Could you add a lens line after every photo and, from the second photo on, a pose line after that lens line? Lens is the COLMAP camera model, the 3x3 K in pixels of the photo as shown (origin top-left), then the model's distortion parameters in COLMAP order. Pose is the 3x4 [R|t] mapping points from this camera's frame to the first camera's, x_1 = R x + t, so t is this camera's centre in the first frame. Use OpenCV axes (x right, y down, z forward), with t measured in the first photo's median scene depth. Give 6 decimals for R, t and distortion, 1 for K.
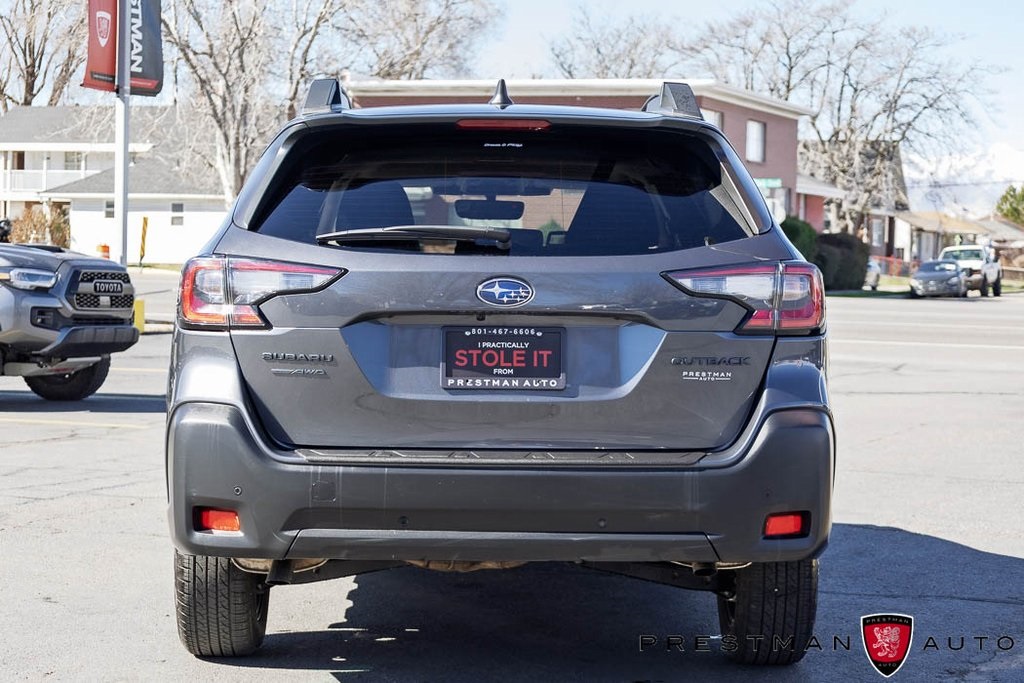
lens RADIAL K [[2182.7, 0, 512.1], [0, 2182.7, 344.3], [0, 0, 1]] dist [-0.002823, 0.000000]
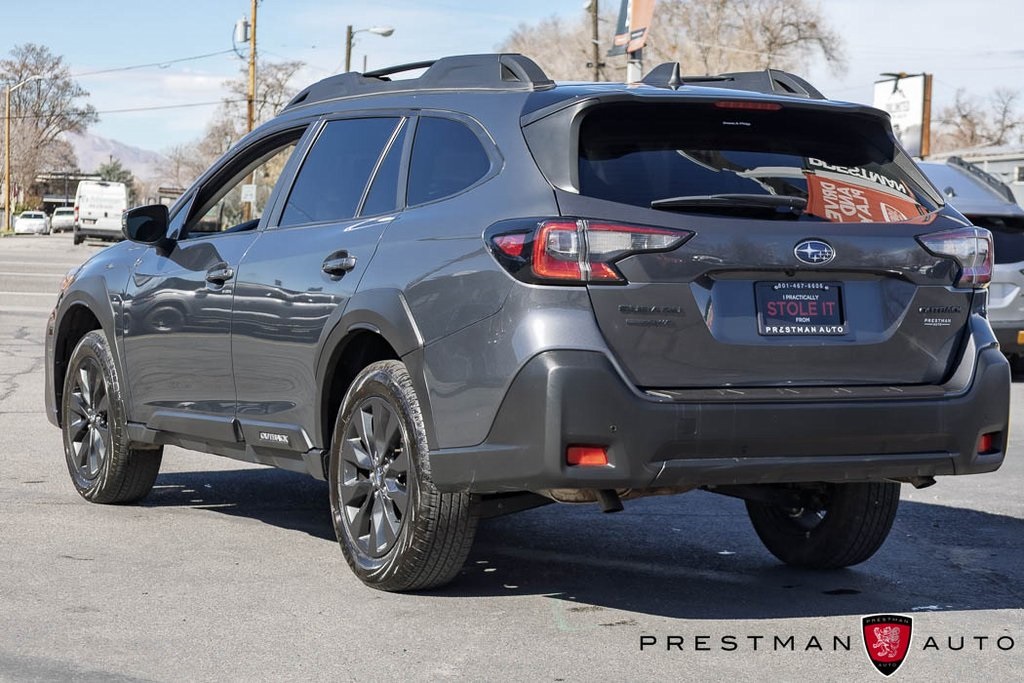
lens RADIAL K [[2182.7, 0, 511.9], [0, 2182.7, 338.5], [0, 0, 1]] dist [-0.002823, 0.000000]
pose [[0.895166, -0.013625, 0.445524, -0.661532], [0.005200, 0.999784, 0.020129, -0.001898], [-0.445702, -0.015702, 0.895044, 0.024711]]
